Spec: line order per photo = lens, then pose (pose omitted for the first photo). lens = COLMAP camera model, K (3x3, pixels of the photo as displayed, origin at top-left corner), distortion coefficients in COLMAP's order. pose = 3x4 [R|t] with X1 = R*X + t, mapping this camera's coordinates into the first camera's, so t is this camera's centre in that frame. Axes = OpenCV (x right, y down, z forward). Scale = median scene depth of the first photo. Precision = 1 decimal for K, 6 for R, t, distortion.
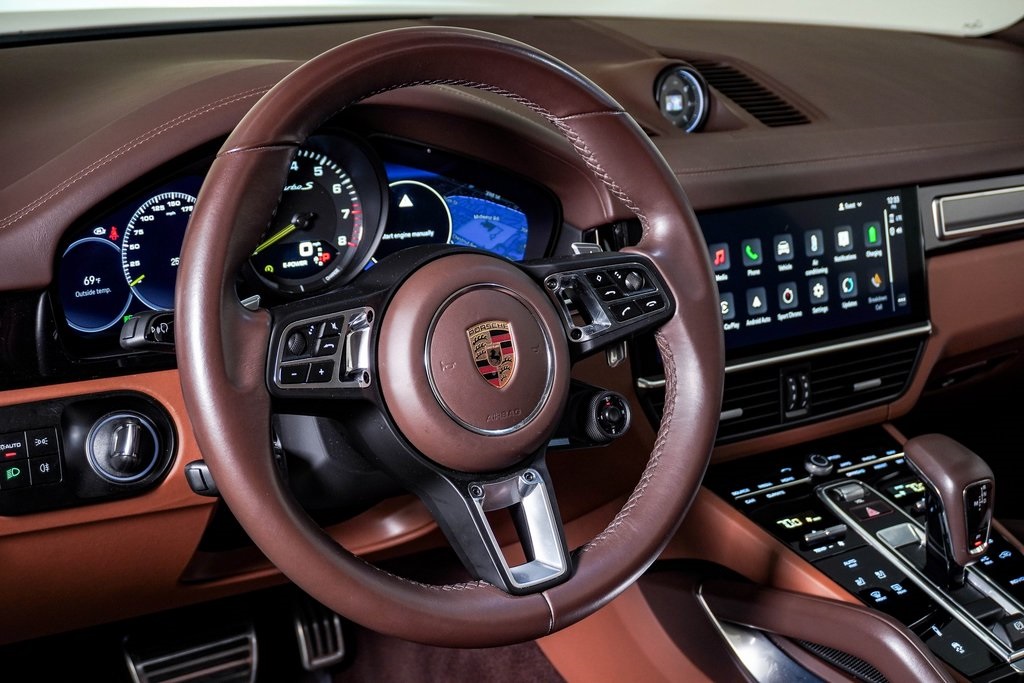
lens RADIAL K [[1439.4, 0, 503.9], [0, 1439.4, 338.1], [0, 0, 1]] dist [-0.012624, 0.000000]
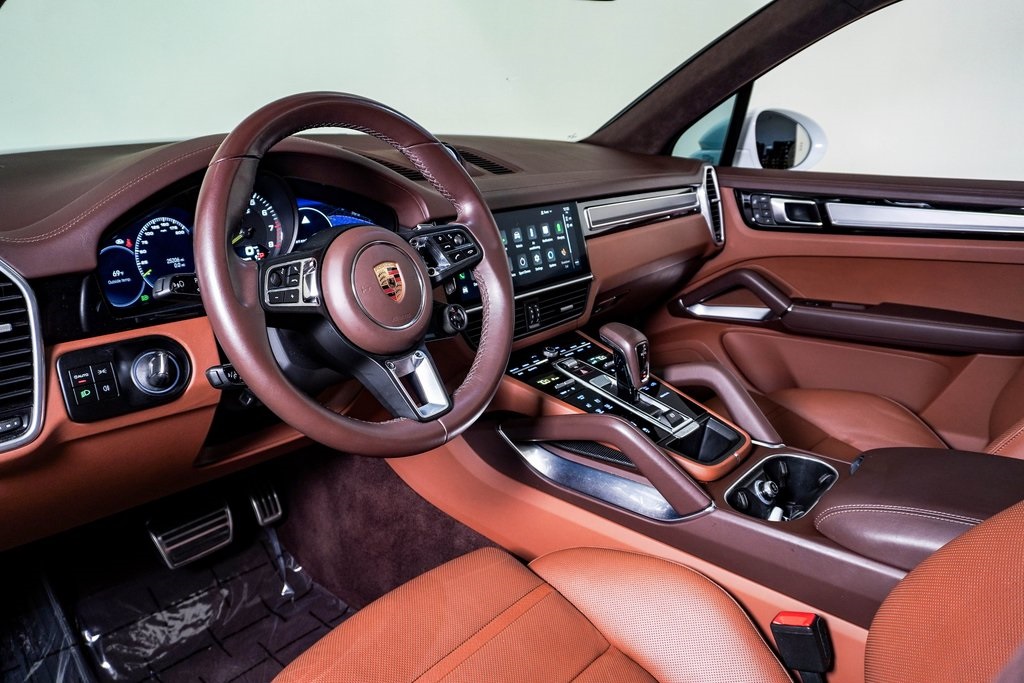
lens RADIAL K [[764.8, 0, 511.1], [0, 764.8, 342.6], [0, 0, 1]] dist [-0.049944, 0.020349]
pose [[0.956908, -0.122495, 0.263290, -0.093544], [0.127149, 0.991883, -0.000642, 0.080539], [-0.261074, 0.034091, 0.964717, 0.091201]]
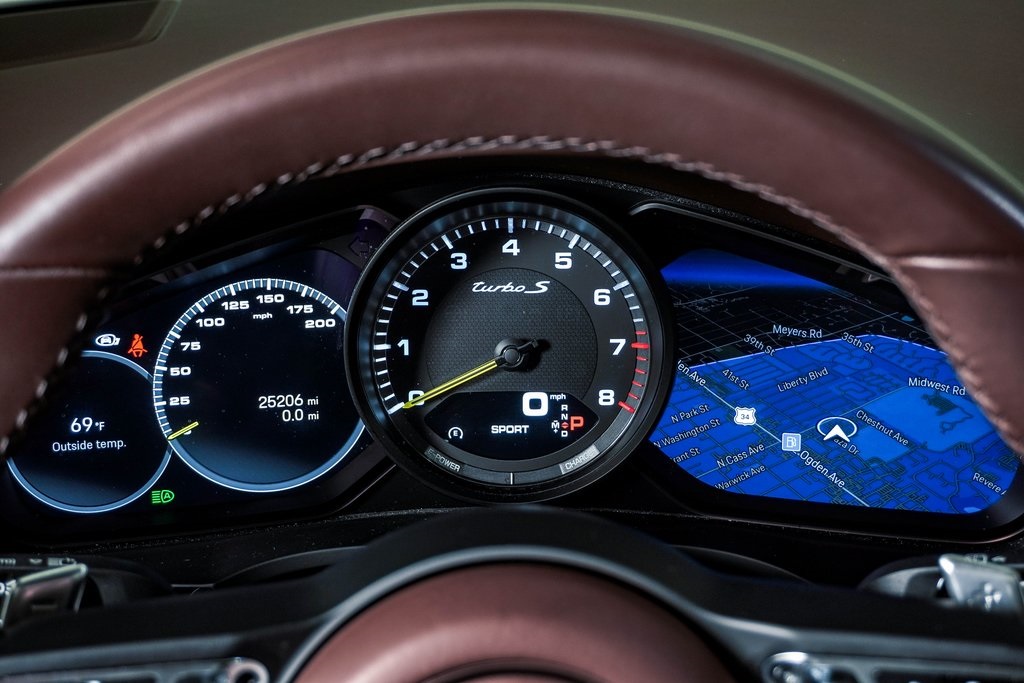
lens RADIAL K [[1599.3, 0, 488.2], [0, 1599.3, 330.2], [0, 0, 1]] dist [0.029114, 0.000000]
pose [[0.815062, 0.151095, -0.559325, 0.168478], [-0.128173, 0.988499, 0.080254, -0.132865], [0.565018, 0.006278, 0.825054, 0.515517]]
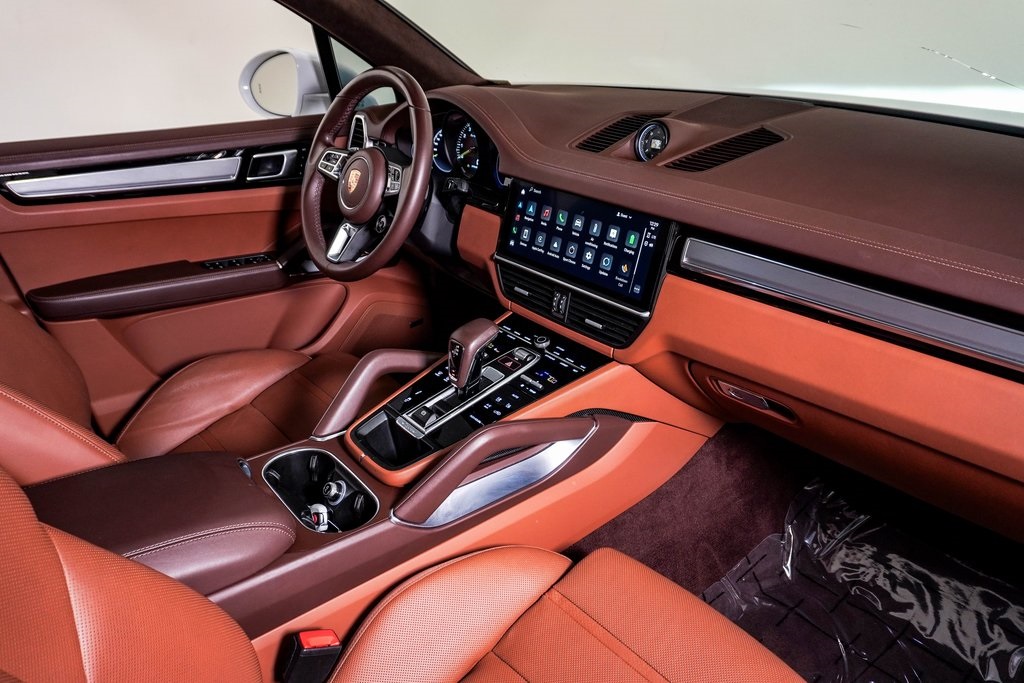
lens RADIAL K [[764.8, 0, 516.6], [0, 764.8, 347.5], [0, 0, 1]] dist [-0.049944, 0.020349]
pose [[0.061795, 0.370323, -0.926845, 1.257517], [-0.304644, 0.891304, 0.335810, -0.246335], [0.950459, 0.261607, 0.167895, 0.927069]]
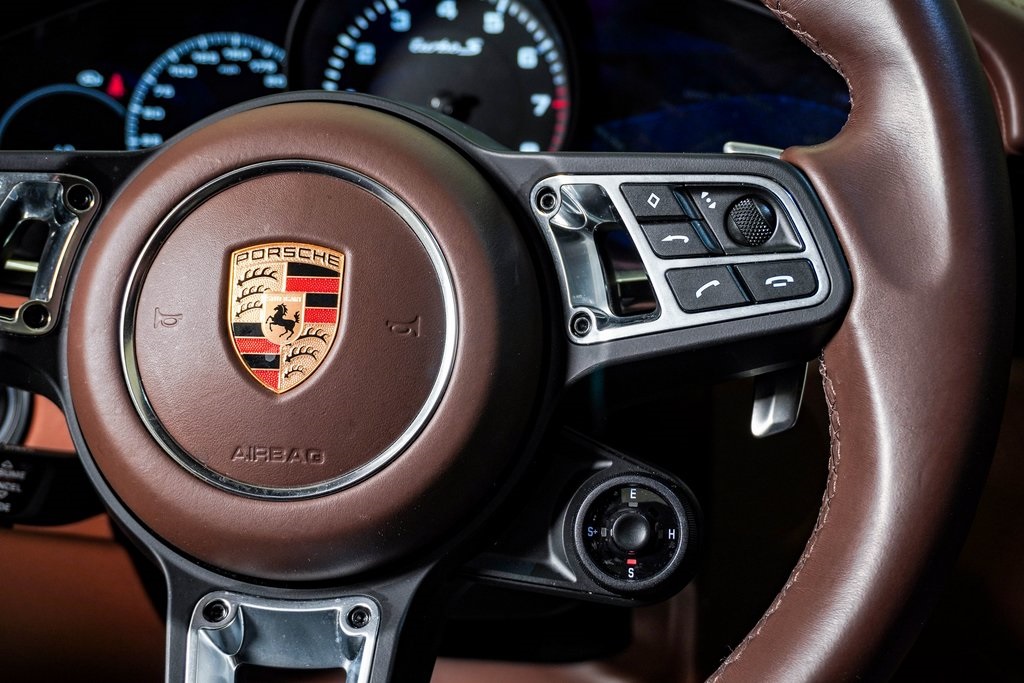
lens RADIAL K [[1565.7, 0, 490.4], [0, 1565.7, 348.0], [0, 0, 1]] dist [0.045002, 0.000000]
pose [[0.733482, 0.139978, -0.665140, 0.293627], [-0.181475, 0.983372, 0.006828, 0.005076], [0.655035, 0.115697, 0.746688, 0.553242]]
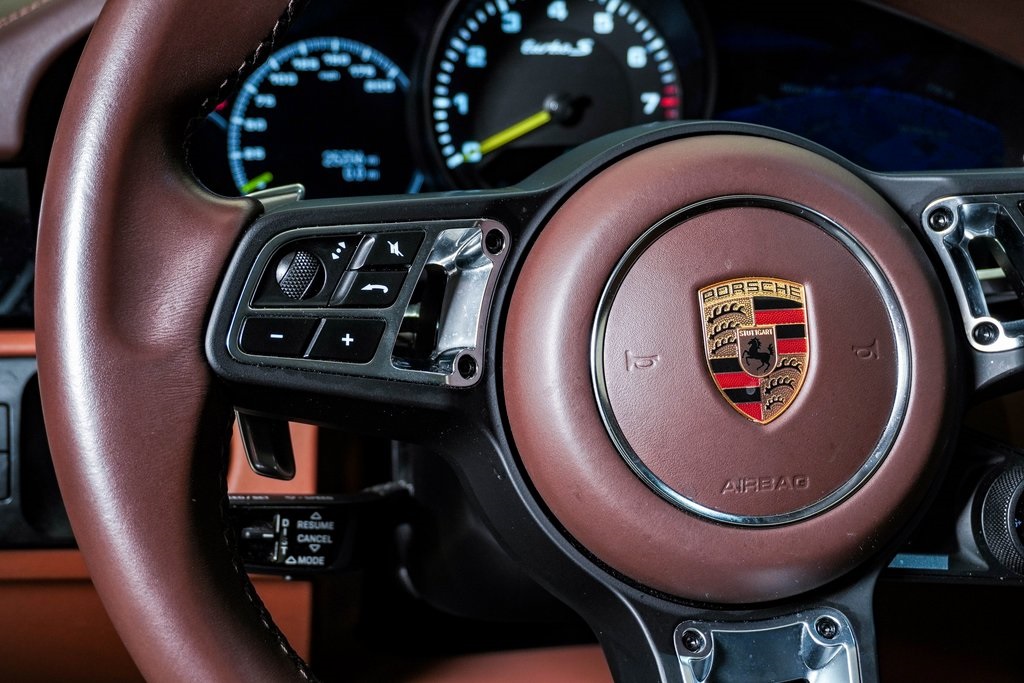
lens RADIAL K [[1599.3, 0, 505.8], [0, 1599.3, 353.2], [0, 0, 1]] dist [0.029114, 0.000000]
pose [[0.912468, 0.097669, -0.397319, 0.098952], [-0.105355, 0.994432, 0.002497, 0.015983], [0.395351, 0.039581, 0.917677, 0.407853]]
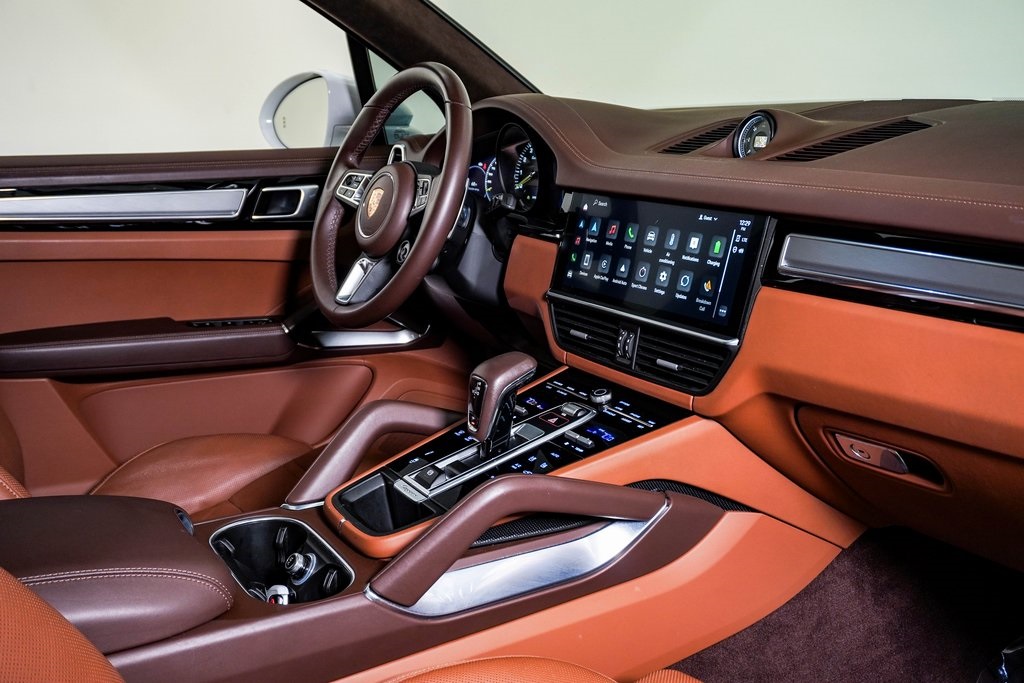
lens RADIAL K [[1045.3, 0, 513.5], [0, 1045.3, 347.8], [0, 0, 1]] dist [-0.024875, 0.000000]
pose [[-0.070942, 0.185630, -0.980056, 1.318345], [-0.301001, 0.932745, 0.198457, -0.135654], [0.950981, 0.309077, -0.010296, 1.050780]]
